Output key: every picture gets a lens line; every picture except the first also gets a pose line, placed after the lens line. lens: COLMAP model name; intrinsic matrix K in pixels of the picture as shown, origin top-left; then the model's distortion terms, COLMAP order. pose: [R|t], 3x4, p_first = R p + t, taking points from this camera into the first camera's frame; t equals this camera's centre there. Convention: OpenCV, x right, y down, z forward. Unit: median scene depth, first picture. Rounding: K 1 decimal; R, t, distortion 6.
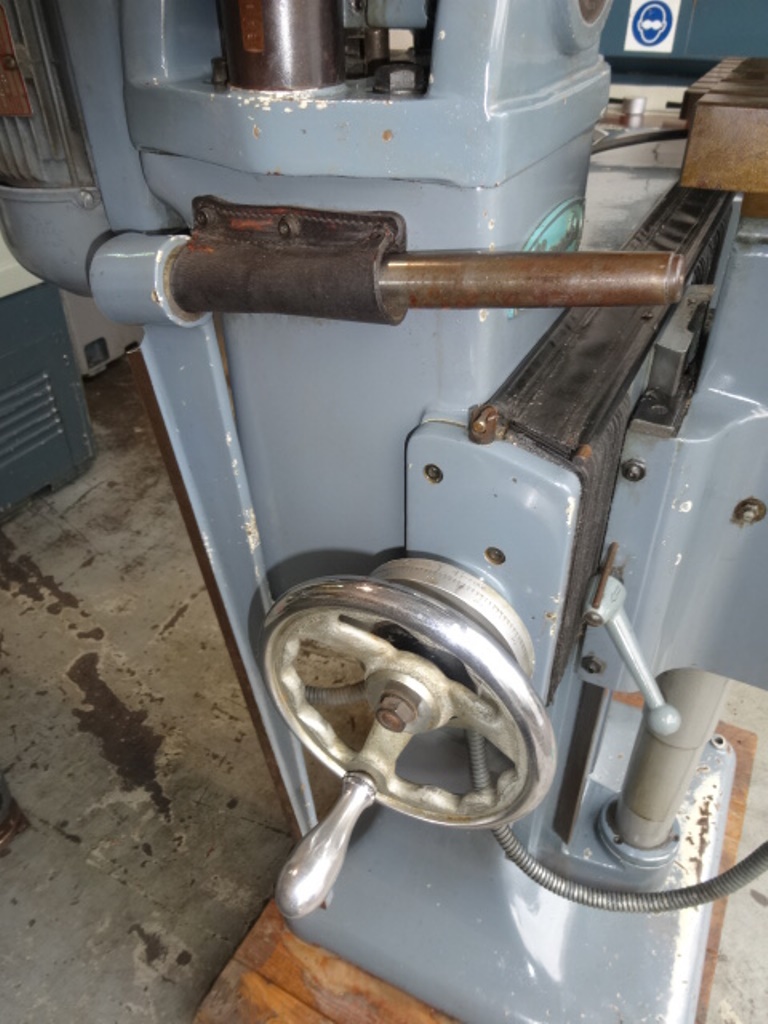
lens RADIAL K [[746.1, 0, 385.6], [0, 746.1, 515.0], [0, 0, 1]] dist [-0.008487, -0.002697]
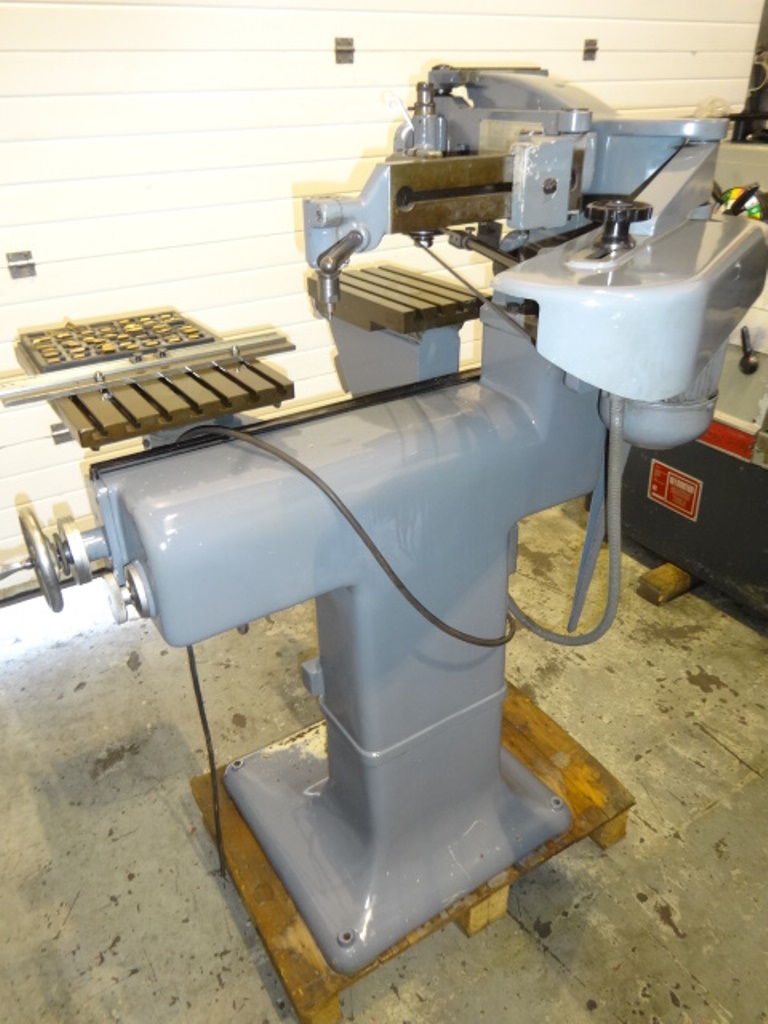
lens RADIAL K [[746.1, 0, 386.0], [0, 746.1, 512.0], [0, 0, 1]] dist [-0.008487, -0.002697]
pose [[-0.869031, -0.213558, 0.446294, -0.321784], [0.316740, 0.452822, 0.833444, -1.026566], [-0.380080, 0.865647, -0.325874, 1.012301]]
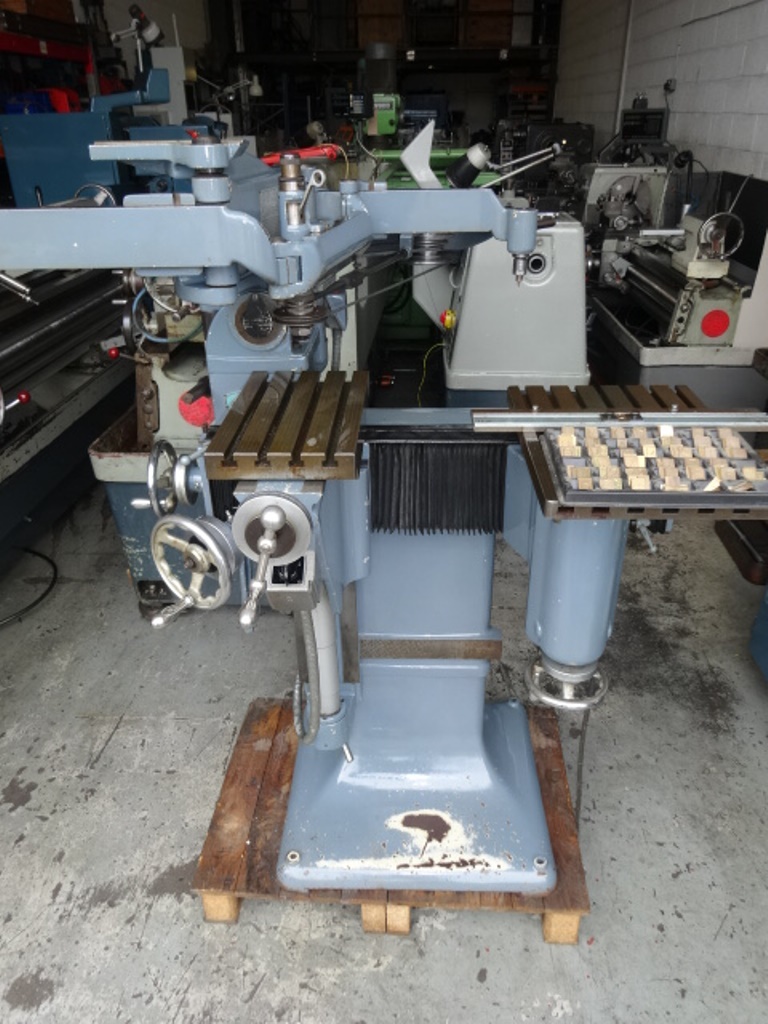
lens RADIAL K [[746.1, 0, 386.6], [0, 746.1, 511.4], [0, 0, 1]] dist [-0.008487, -0.002697]
pose [[0.421537, 0.438125, -0.793948, 1.152972], [-0.528307, 0.830257, 0.177663, -0.291213], [0.737020, 0.344557, 0.581448, -0.129750]]
